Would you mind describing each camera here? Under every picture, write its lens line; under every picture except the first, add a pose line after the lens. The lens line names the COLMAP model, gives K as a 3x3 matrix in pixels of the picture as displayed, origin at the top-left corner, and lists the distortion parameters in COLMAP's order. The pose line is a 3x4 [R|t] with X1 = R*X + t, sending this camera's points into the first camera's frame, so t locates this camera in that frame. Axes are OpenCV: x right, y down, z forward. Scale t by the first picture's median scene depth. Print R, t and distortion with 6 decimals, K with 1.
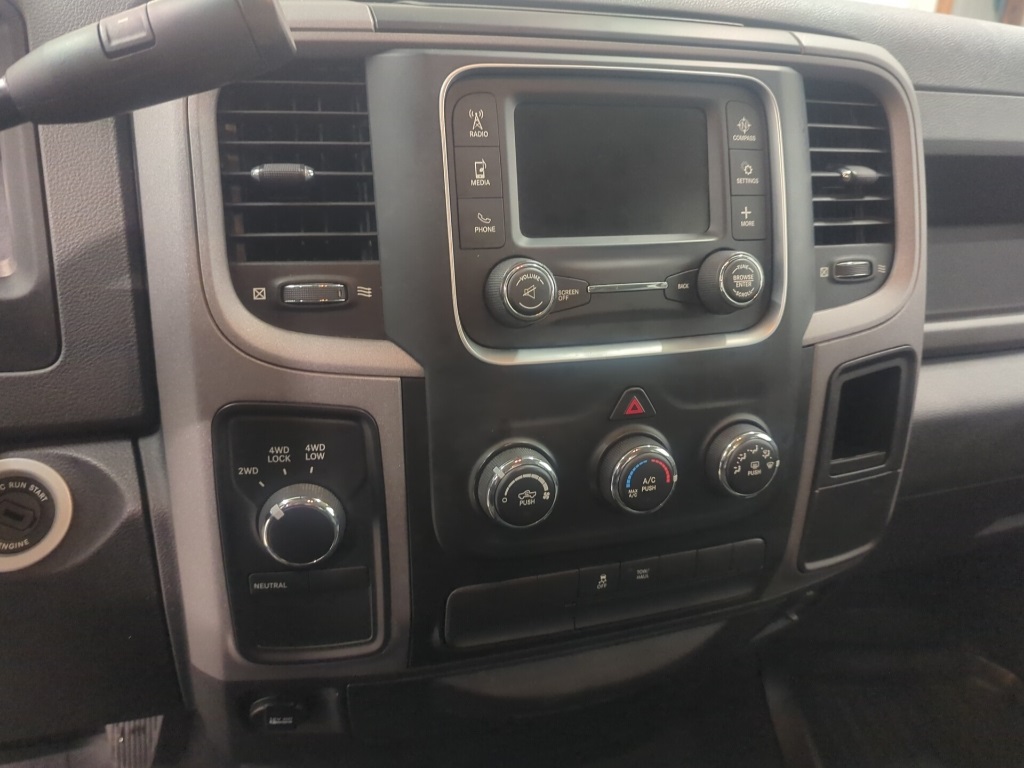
lens RADIAL K [[833.9, 0, 512.0], [0, 833.9, 384.0], [0, 0, 1]] dist [0.071273, -0.071000]
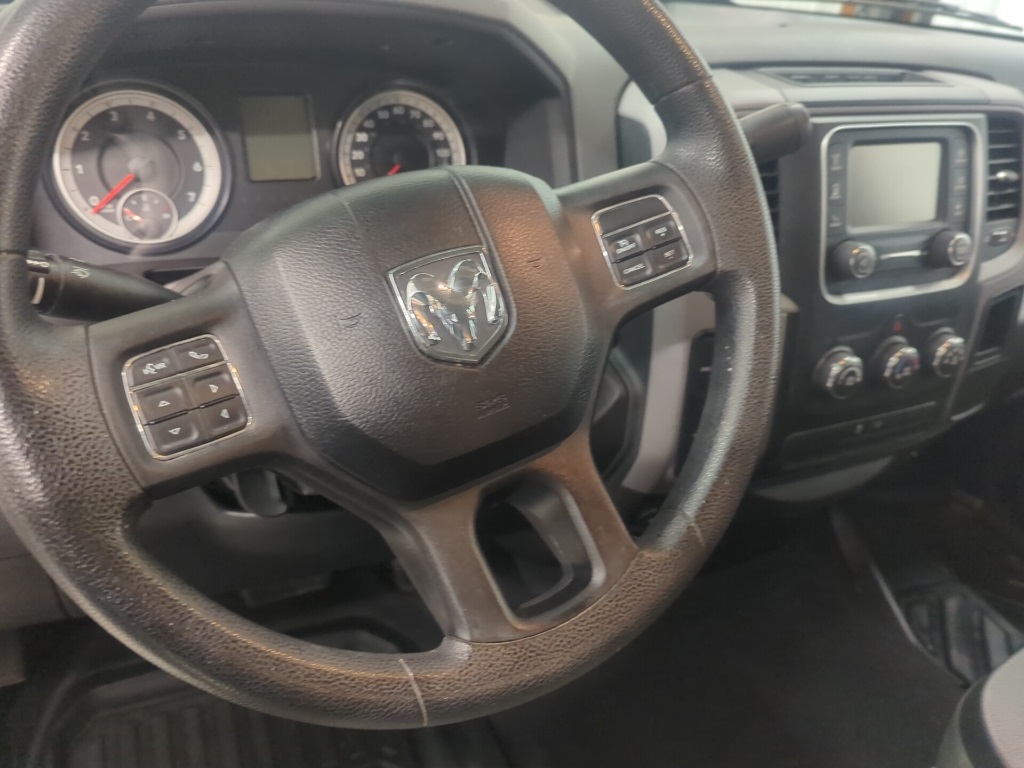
lens RADIAL K [[833.9, 0, 512.0], [0, 833.9, 384.0], [0, 0, 1]] dist [0.071273, -0.071000]
pose [[0.991425, -0.023667, 0.128519, -0.830281], [0.005568, 0.990221, 0.139399, -0.097057], [-0.130561, -0.137488, 0.981861, -0.581553]]
